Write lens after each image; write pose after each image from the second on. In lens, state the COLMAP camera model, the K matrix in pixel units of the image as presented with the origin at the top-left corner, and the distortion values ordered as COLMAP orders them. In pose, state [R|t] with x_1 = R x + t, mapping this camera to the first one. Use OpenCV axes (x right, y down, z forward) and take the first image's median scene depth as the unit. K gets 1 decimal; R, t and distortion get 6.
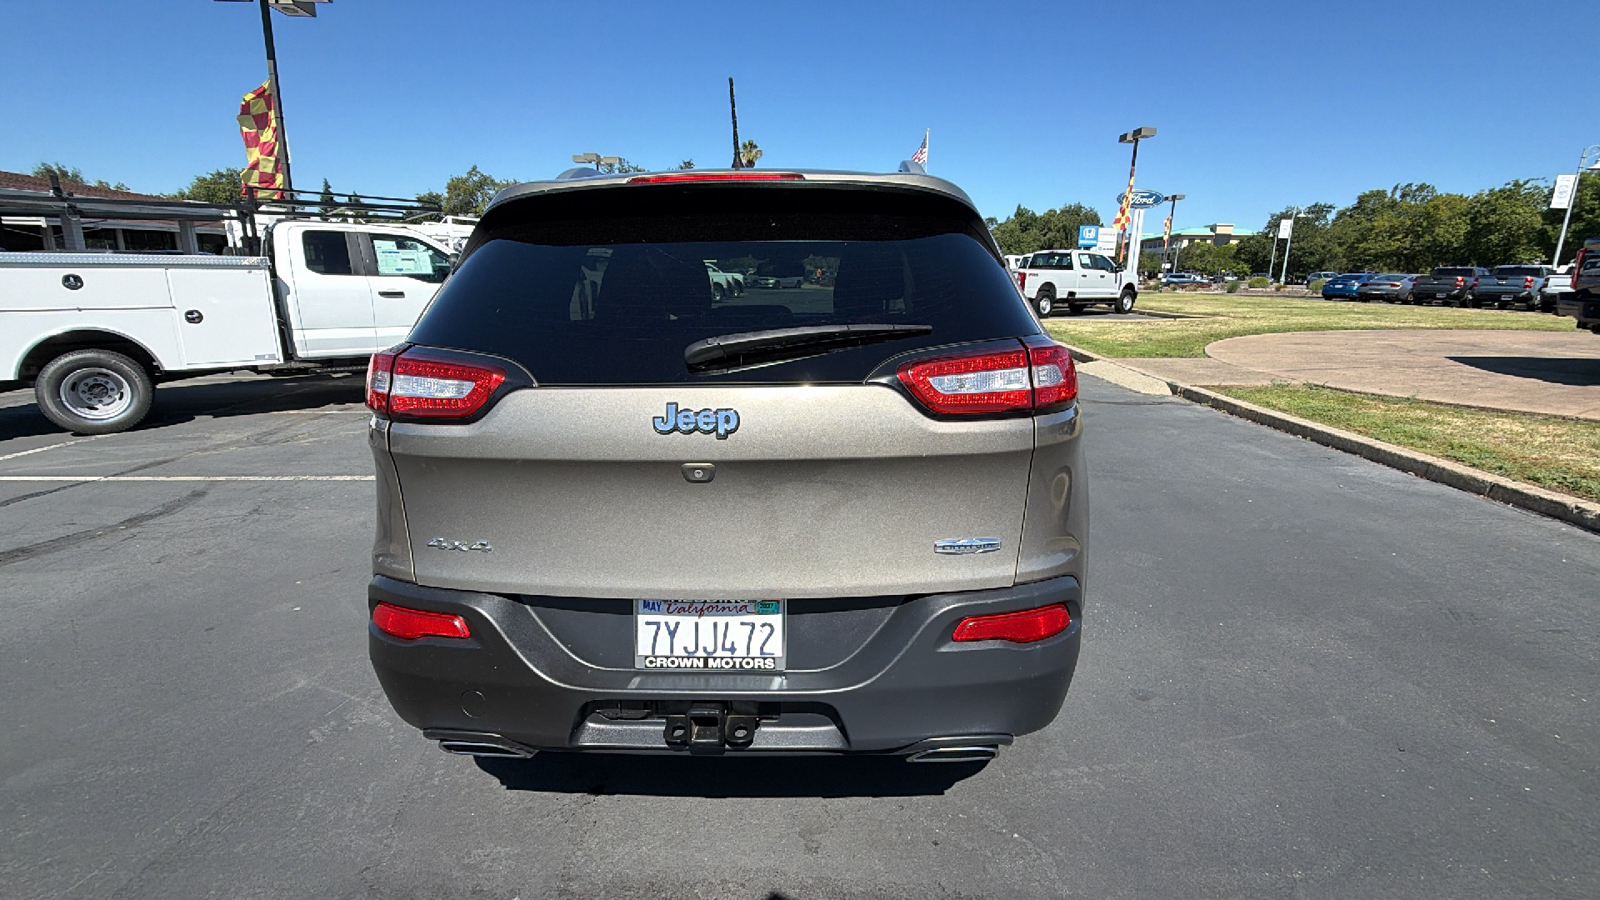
lens RADIAL K [[762.5, 0, 800.0], [0, 762.5, 450.0], [0, 0, 1]] dist [-0.000798, 0.000293]
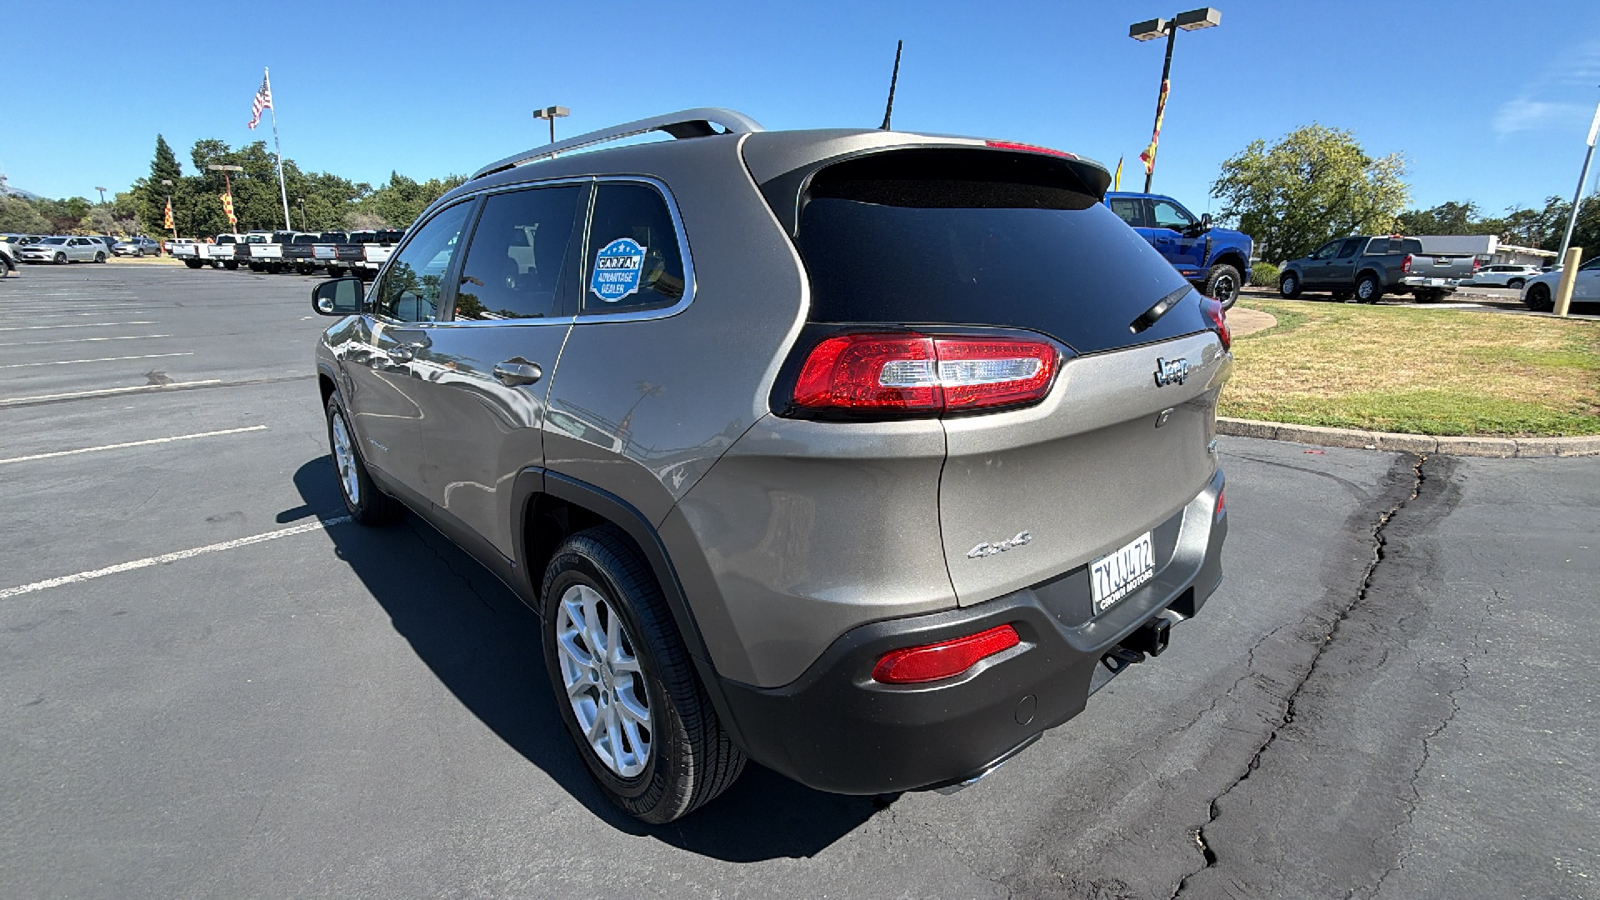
lens RADIAL K [[764.4, 0, 799.3], [0, 764.4, 456.0], [0, 0, 1]] dist [-0.007296, -0.000981]
pose [[0.693869, -0.176211, 0.698209, -0.243503], [0.150235, 0.983685, 0.098956, -0.020260], [-0.704255, 0.036233, 0.709022, 0.105620]]
